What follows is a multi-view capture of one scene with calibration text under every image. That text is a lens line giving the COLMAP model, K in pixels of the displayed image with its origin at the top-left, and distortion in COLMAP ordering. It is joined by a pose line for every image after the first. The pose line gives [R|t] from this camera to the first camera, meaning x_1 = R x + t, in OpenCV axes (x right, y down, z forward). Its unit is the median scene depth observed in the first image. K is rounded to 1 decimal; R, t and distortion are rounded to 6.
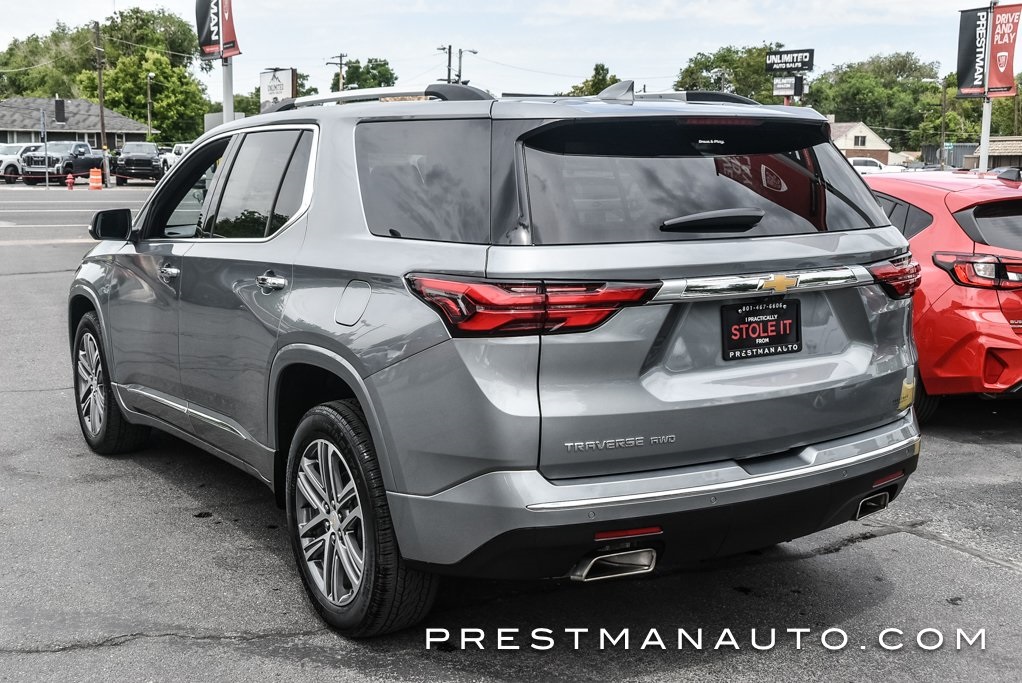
lens RADIAL K [[1176.0, 0, 511.0], [0, 1176.0, 341.5], [0, 0, 1]] dist [-0.007670, -0.028677]
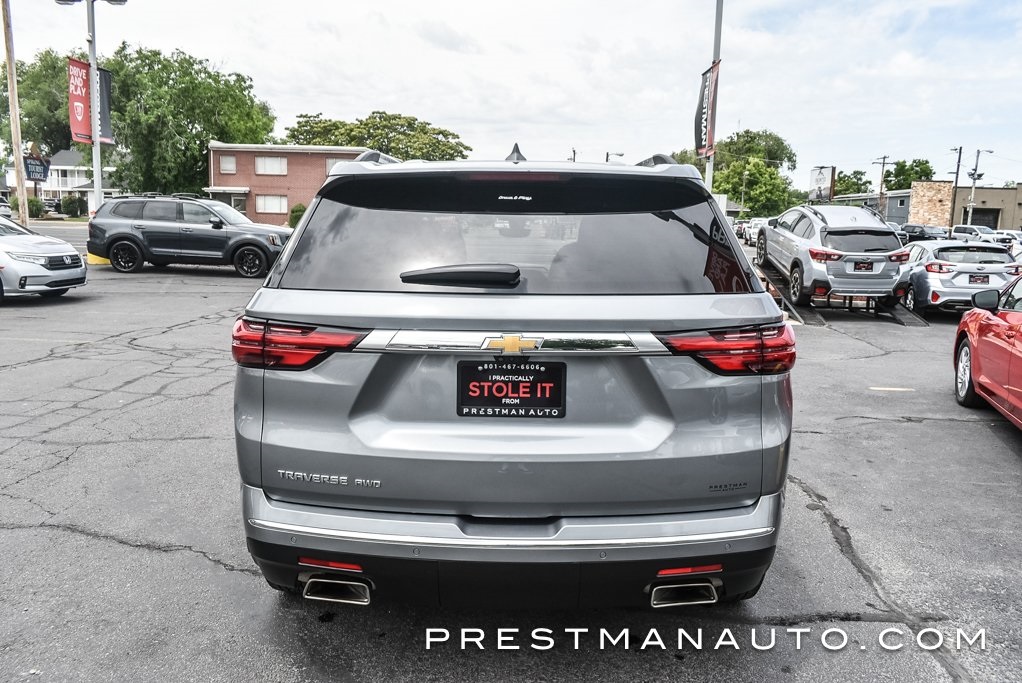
lens RADIAL K [[775.7, 0, 511.0], [0, 775.7, 341.5], [0, 0, 1]] dist [-0.011198, -0.000755]
pose [[0.848127, 0.095412, -0.521131, 0.549913], [-0.099496, 0.994833, 0.020214, -0.063381], [0.520367, 0.034706, 0.853237, 0.455383]]
